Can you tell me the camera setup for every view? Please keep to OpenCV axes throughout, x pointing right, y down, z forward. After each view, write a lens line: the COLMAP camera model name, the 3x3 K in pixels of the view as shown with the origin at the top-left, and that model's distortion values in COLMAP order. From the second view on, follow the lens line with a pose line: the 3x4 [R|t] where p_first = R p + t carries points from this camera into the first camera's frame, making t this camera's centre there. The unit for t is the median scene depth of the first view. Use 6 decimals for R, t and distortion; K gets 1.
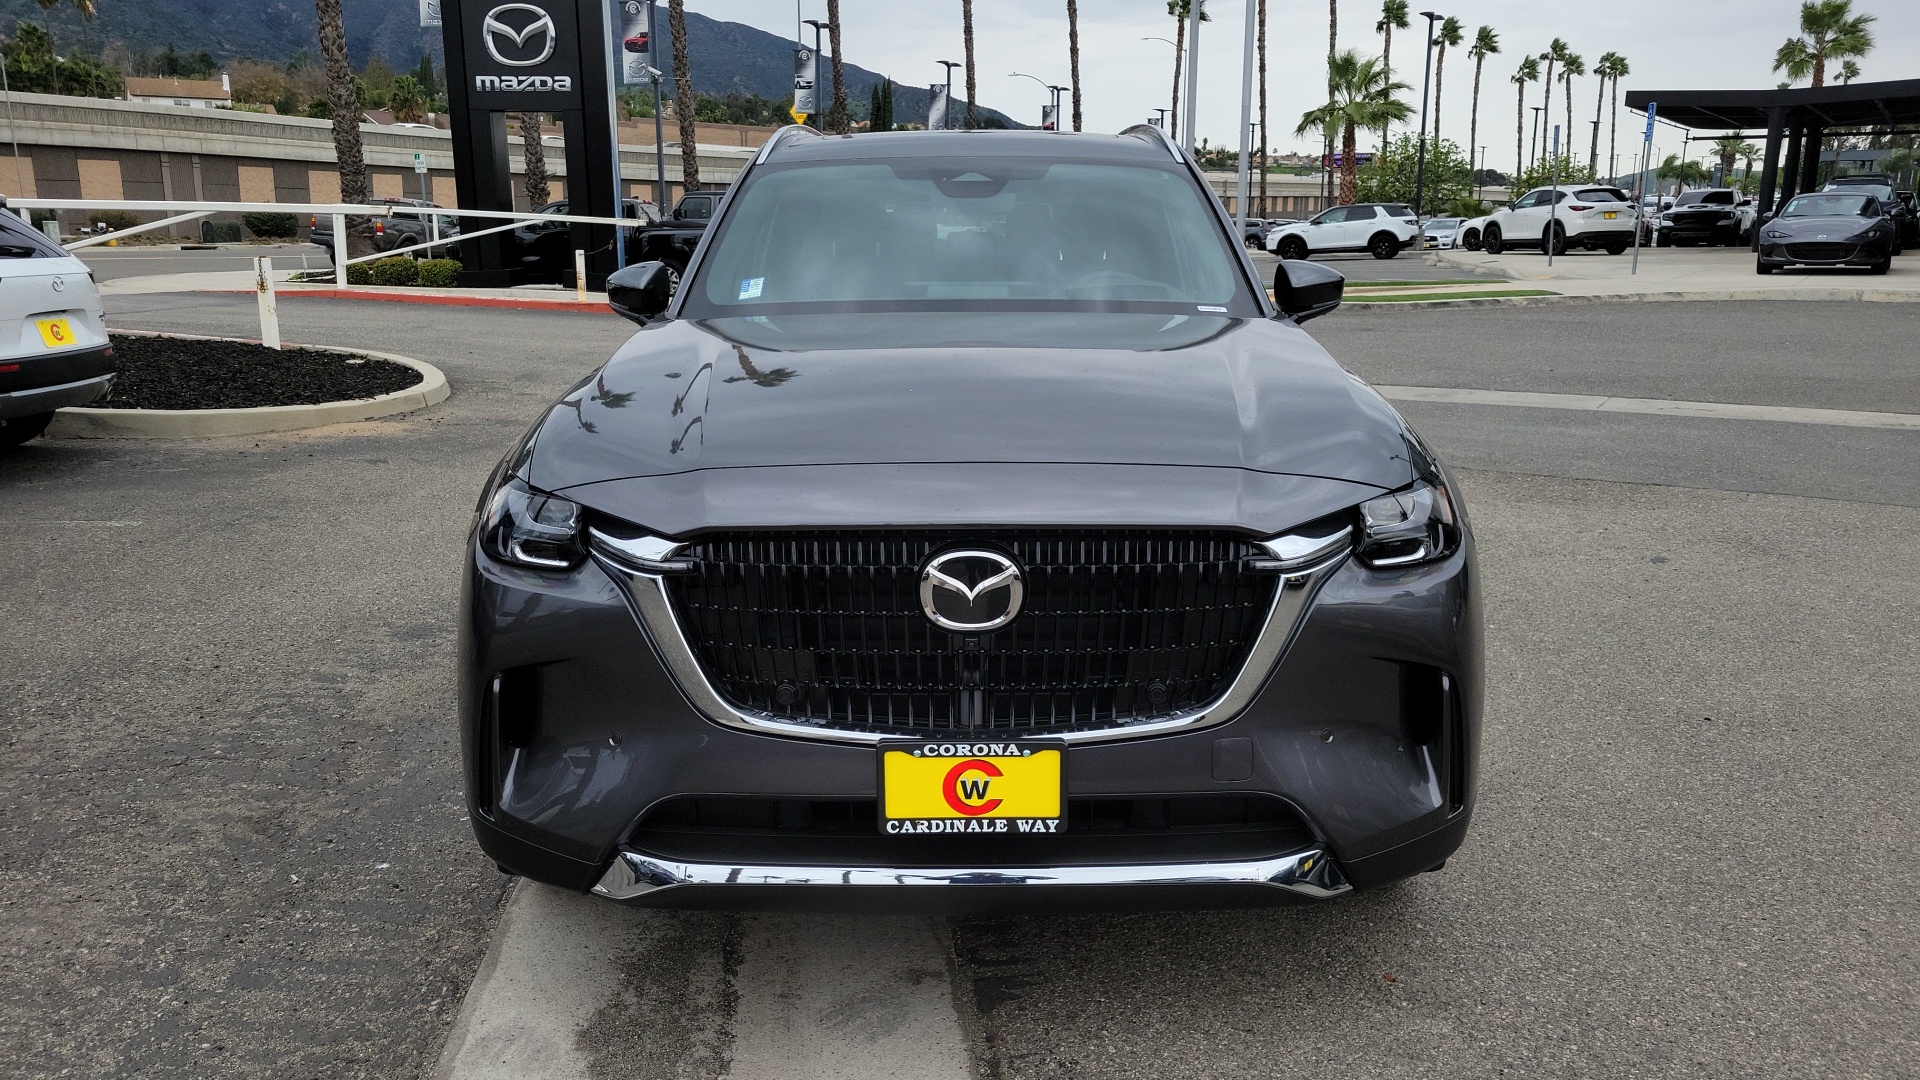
lens RADIAL K [[1438.5, 0, 973.9], [0, 1438.5, 534.1], [0, 0, 1]] dist [0.039248, -0.010376]
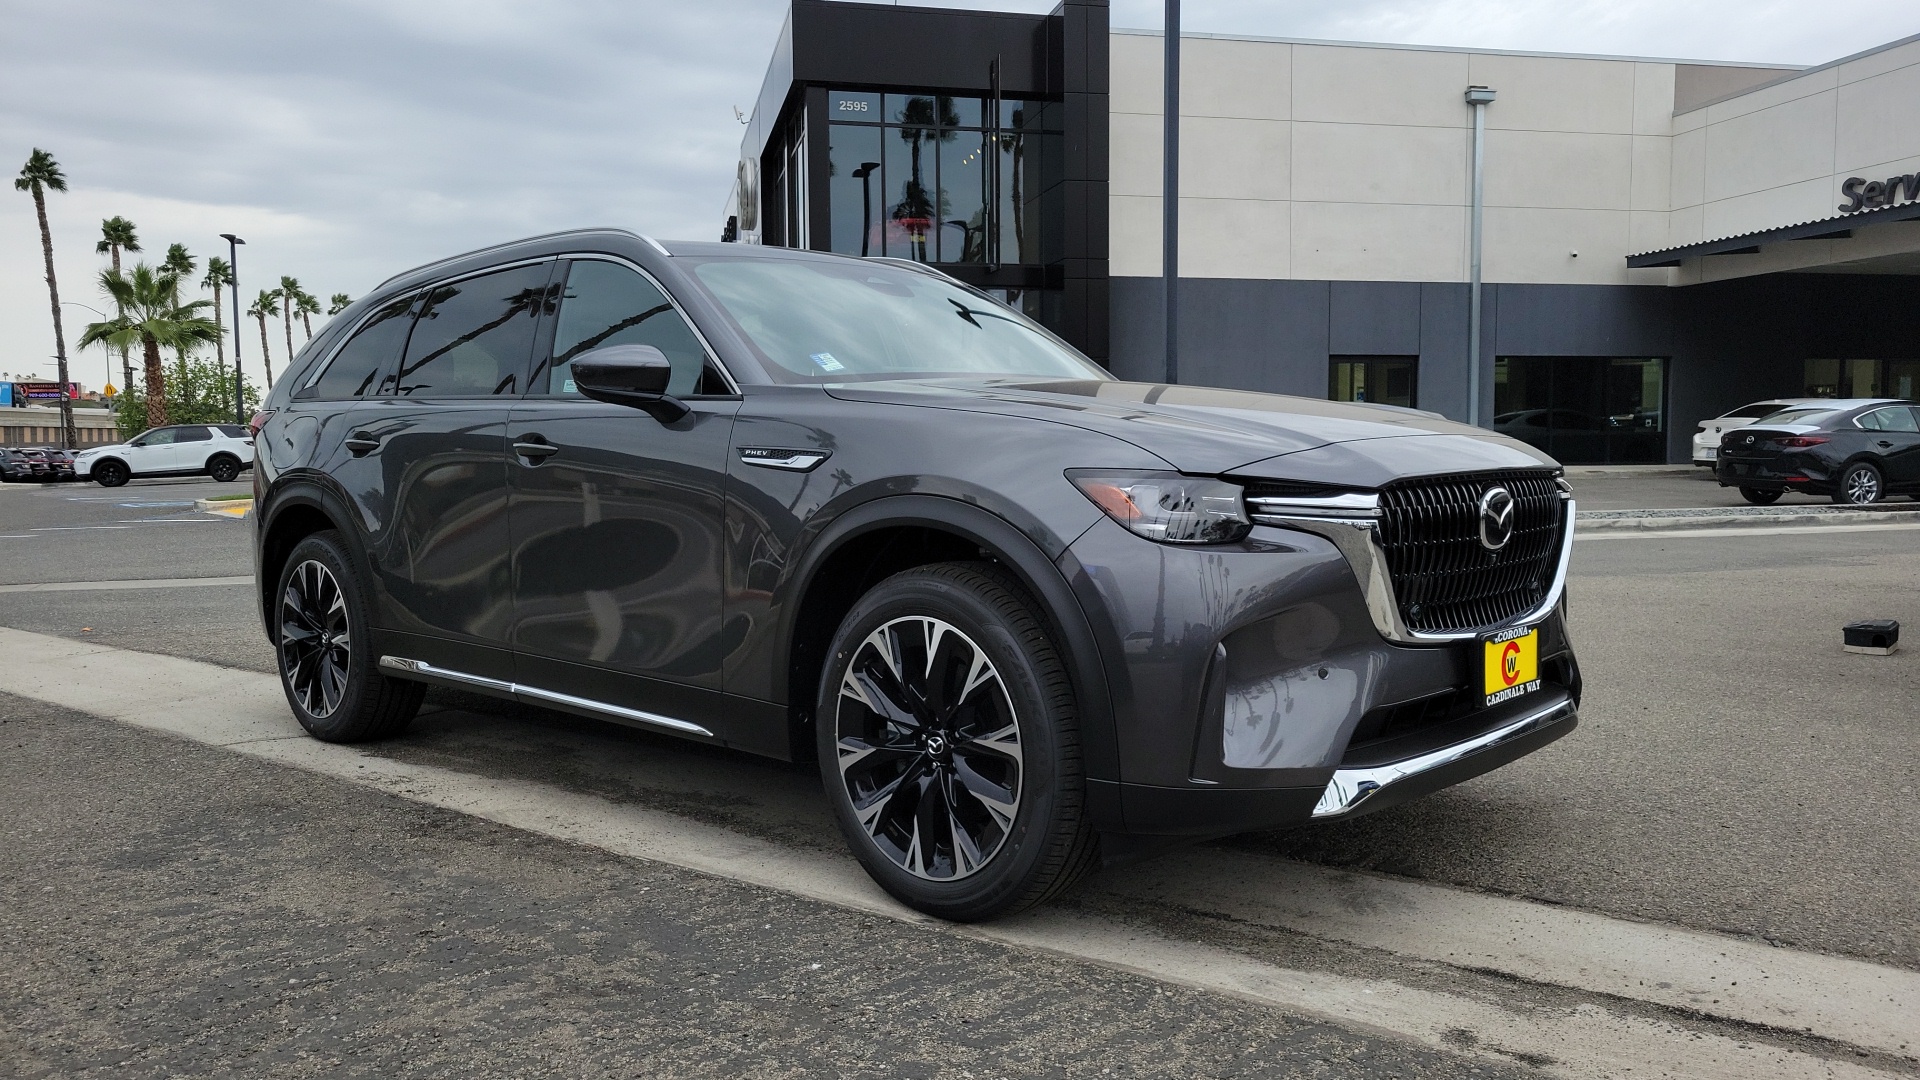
lens RADIAL K [[1438.5, 0, 969.2], [0, 1438.5, 537.4], [0, 0, 1]] dist [0.039248, -0.010376]
pose [[0.688447, -0.056270, 0.723101, -0.770737], [0.167753, 0.982306, -0.083273, 0.050230], [-0.705620, 0.178631, 0.685705, 0.232951]]
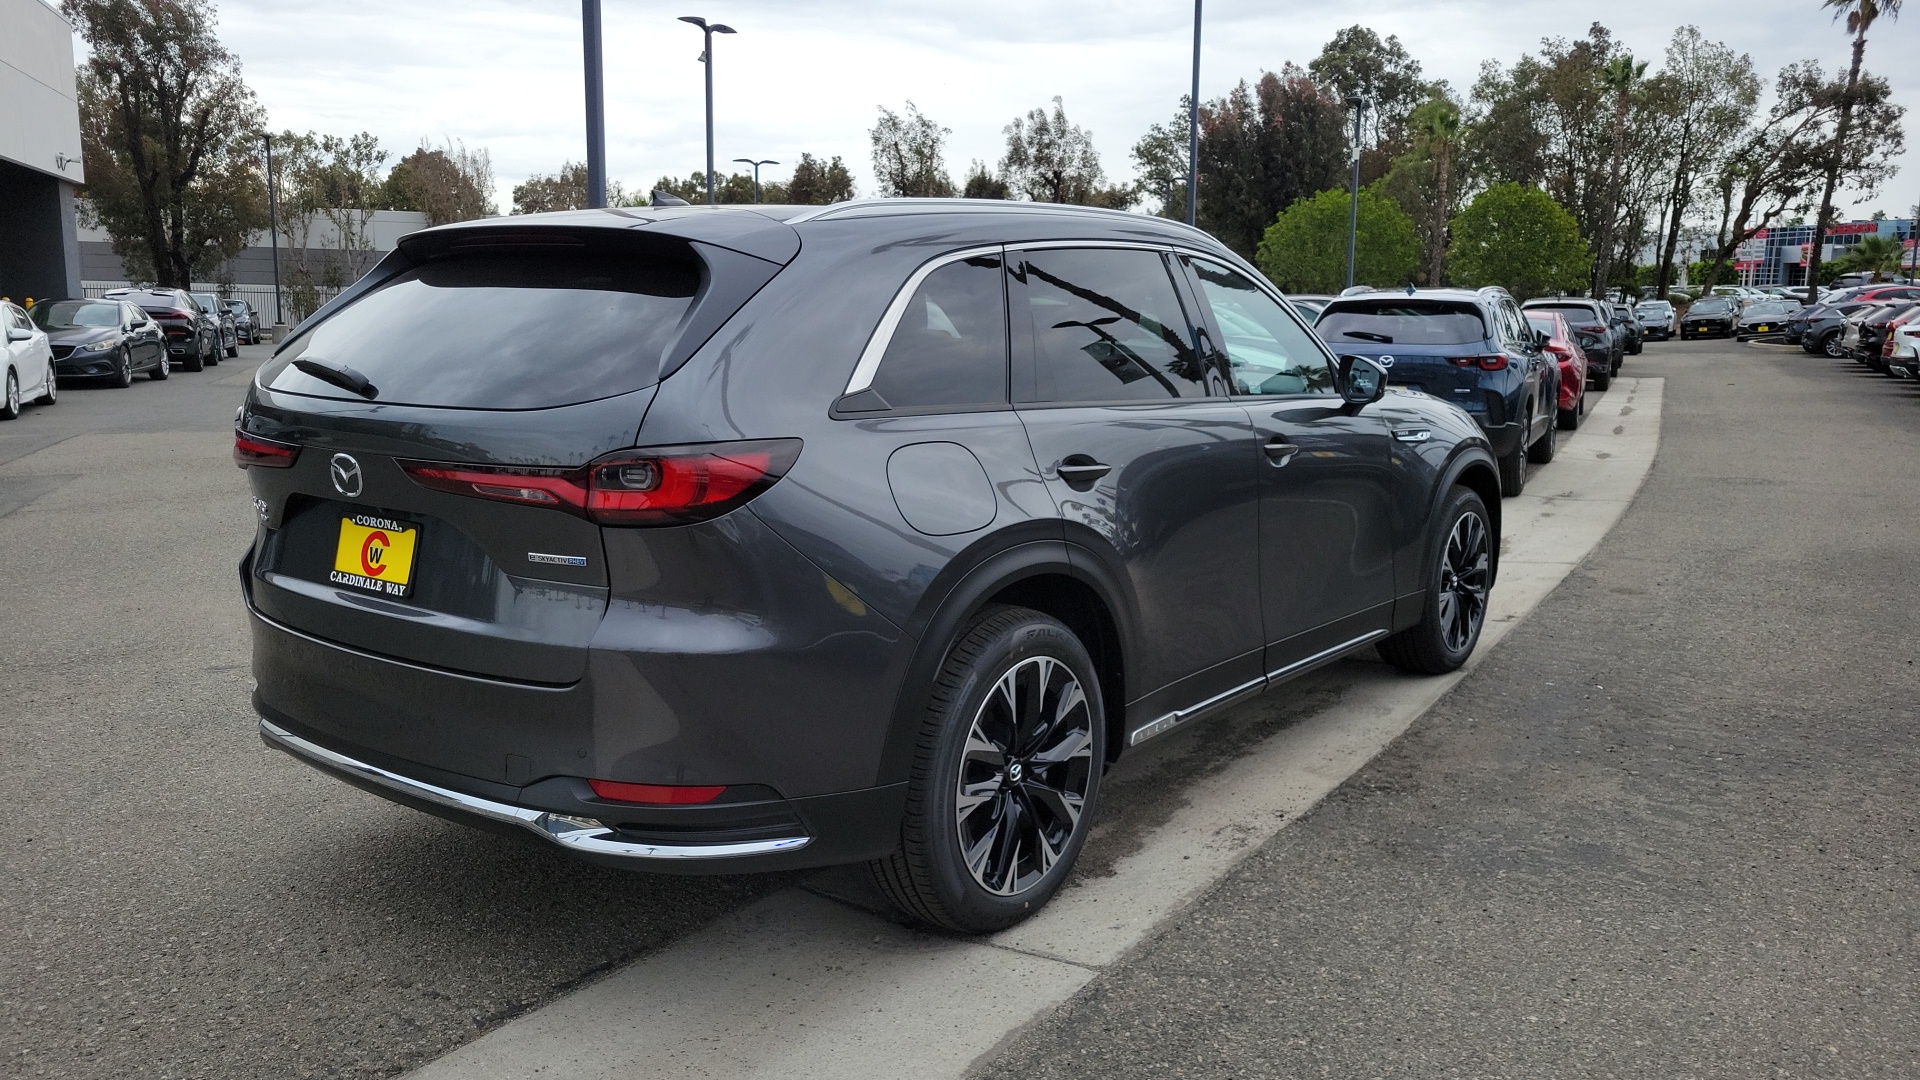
lens RADIAL K [[1438.5, 0, 953.7], [0, 1438.5, 539.6], [0, 0, 1]] dist [0.039248, -0.010376]
pose [[-0.791062, -0.105944, 0.602492, -0.703787], [0.118733, 0.939569, 0.321112, -0.471251], [-0.600102, 0.325555, -0.730679, 2.140146]]
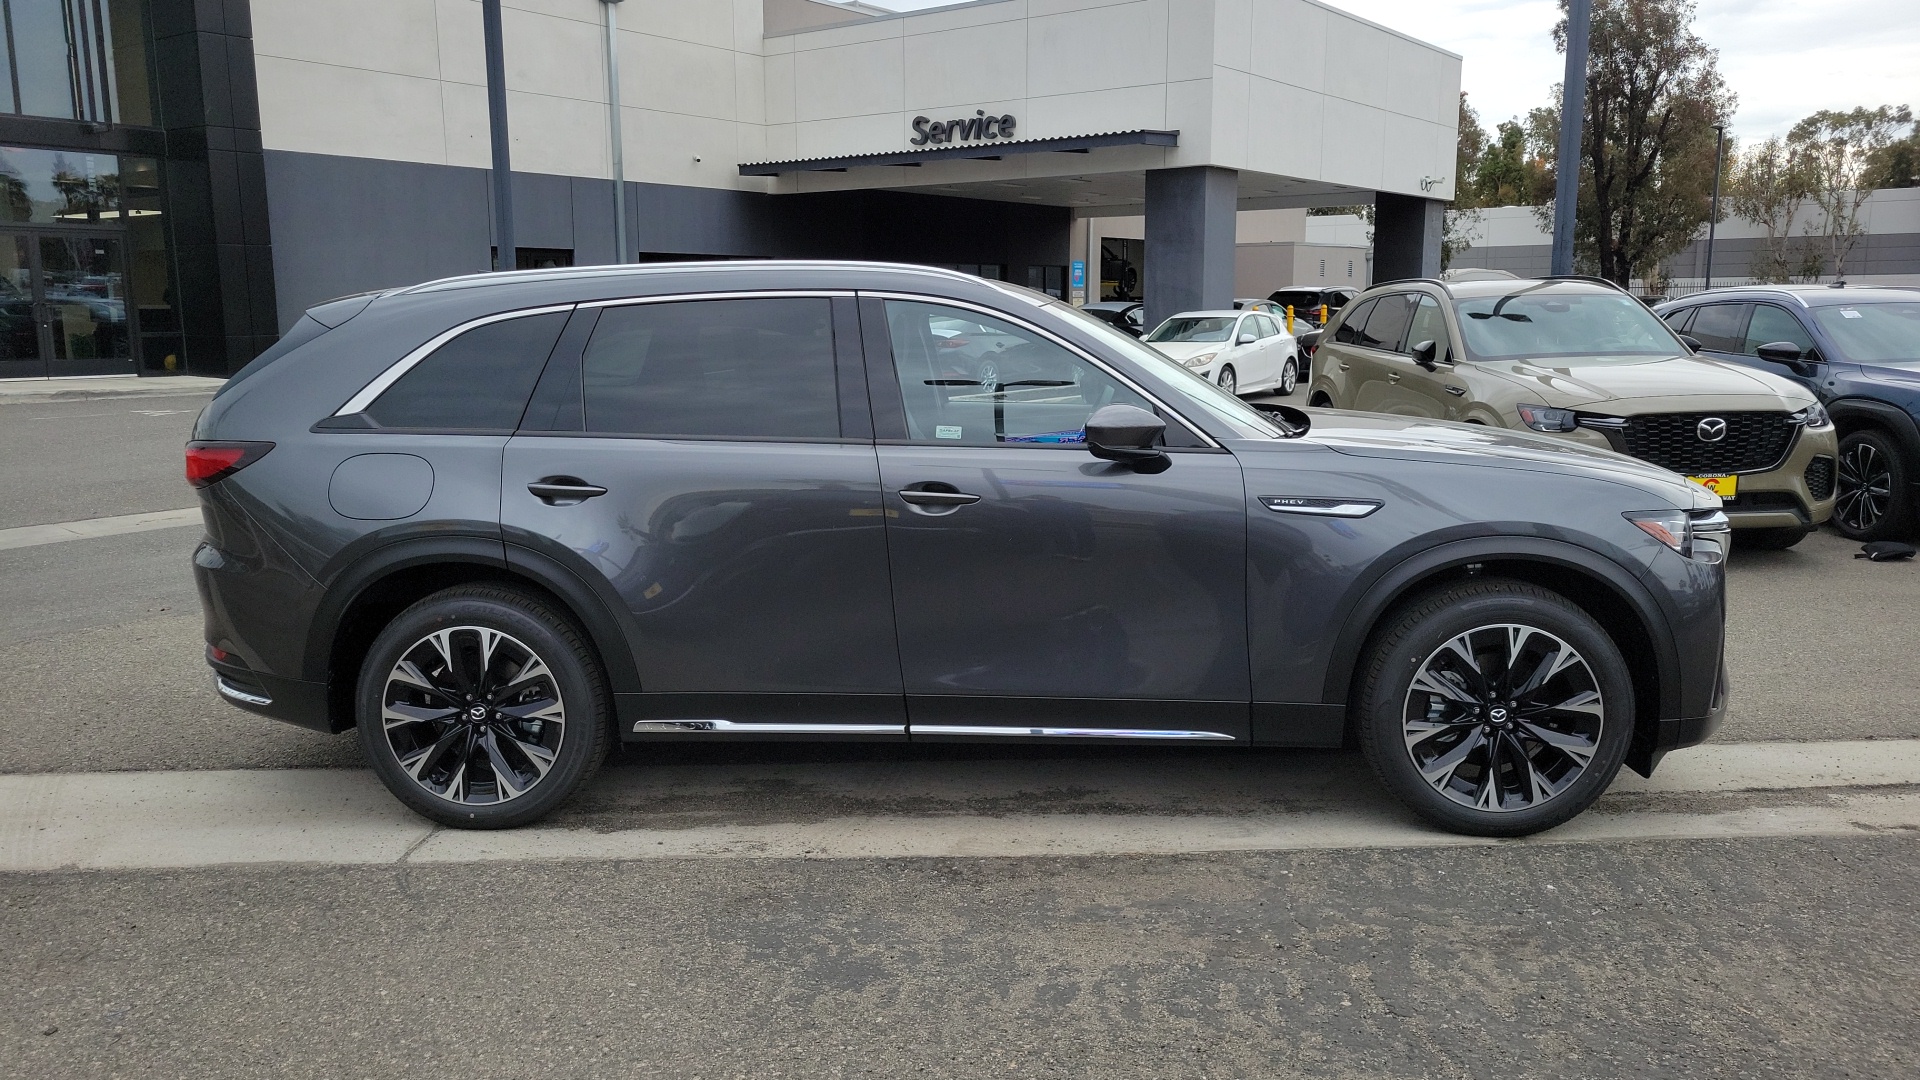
lens RADIAL K [[1438.5, 0, 961.2], [0, 1438.5, 538.8], [0, 0, 1]] dist [0.039248, -0.010376]
pose [[0.065549, -0.165262, 0.984069, -1.279934], [0.221396, 0.964019, 0.147147, -0.275327], [-0.972979, 0.208223, 0.099779, 1.043894]]
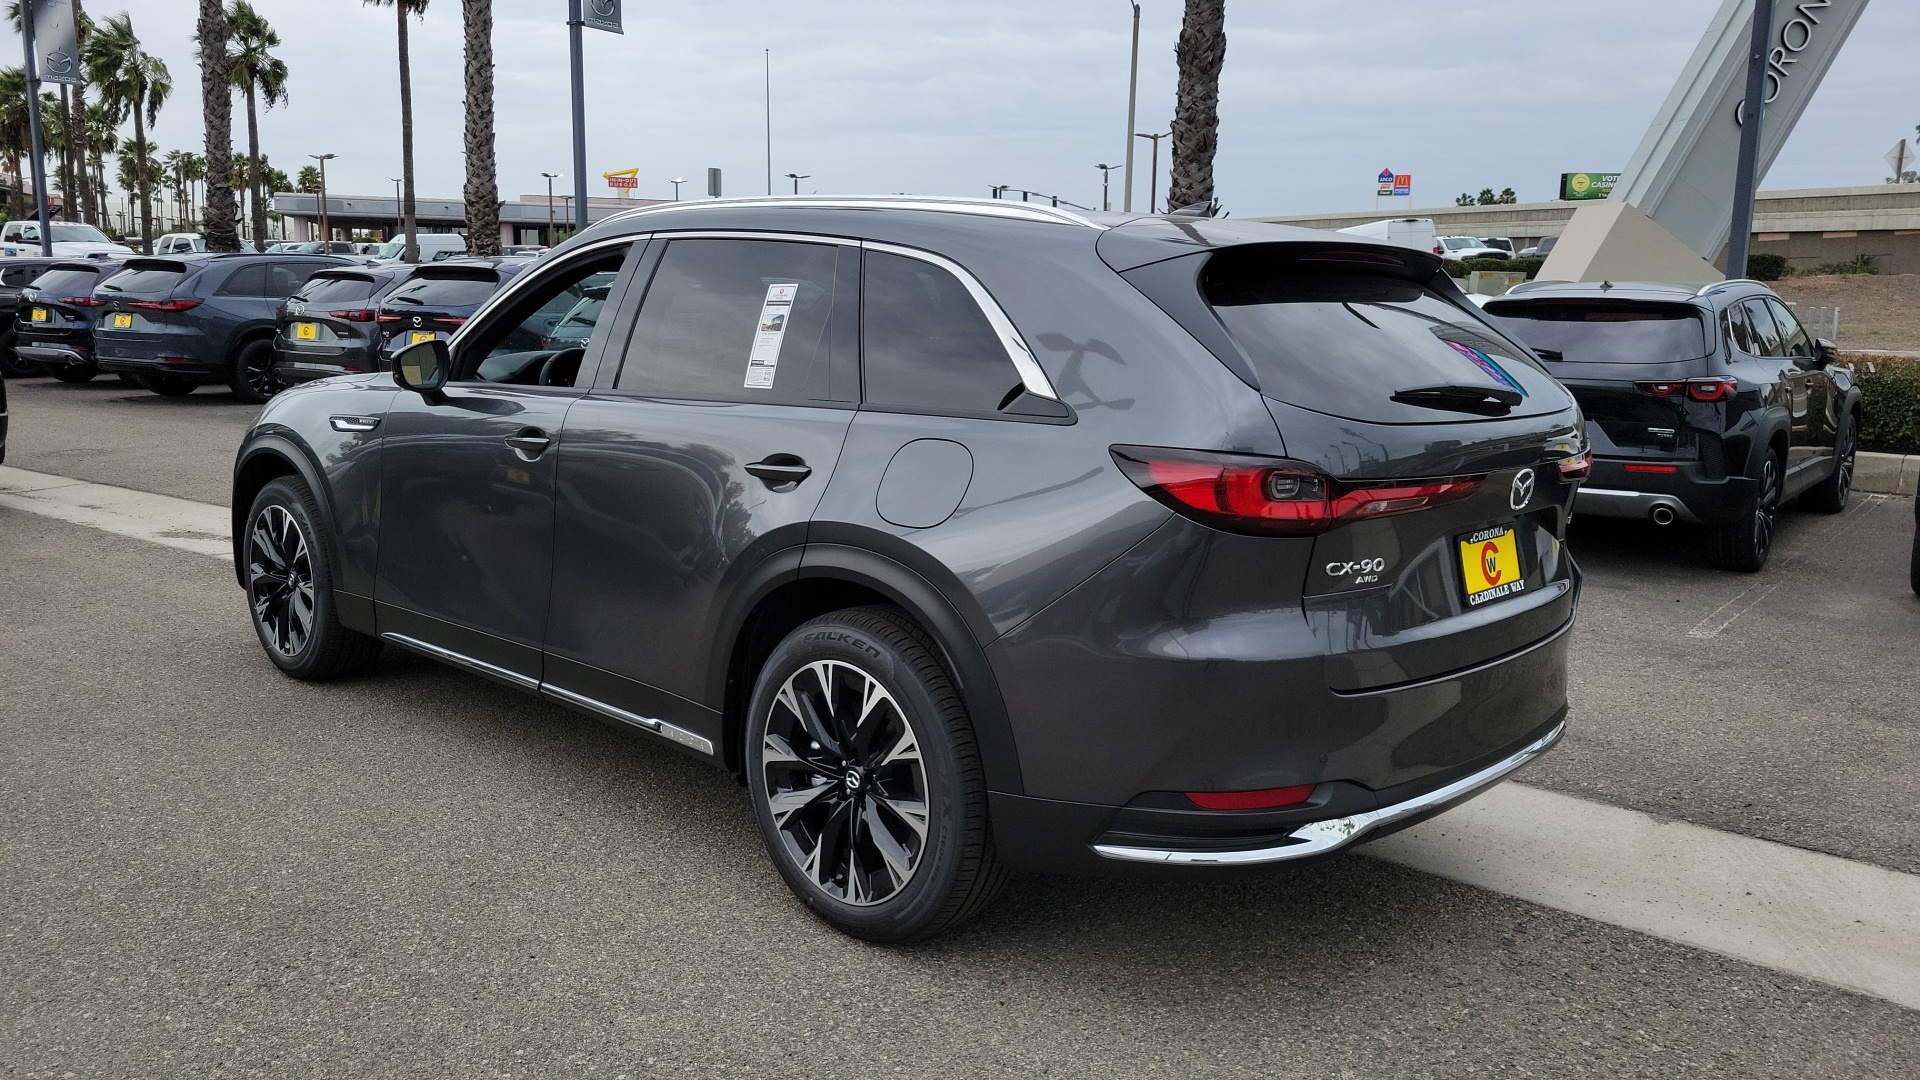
lens RADIAL K [[1438.5, 0, 960.0], [0, 1438.5, 541.4], [0, 0, 1]] dist [0.039248, -0.010376]
pose [[-0.695229, 0.103154, -0.711348, 0.758899], [-0.173896, 0.936112, 0.305703, -0.460619], [0.697436, 0.336234, -0.632875, 2.066008]]
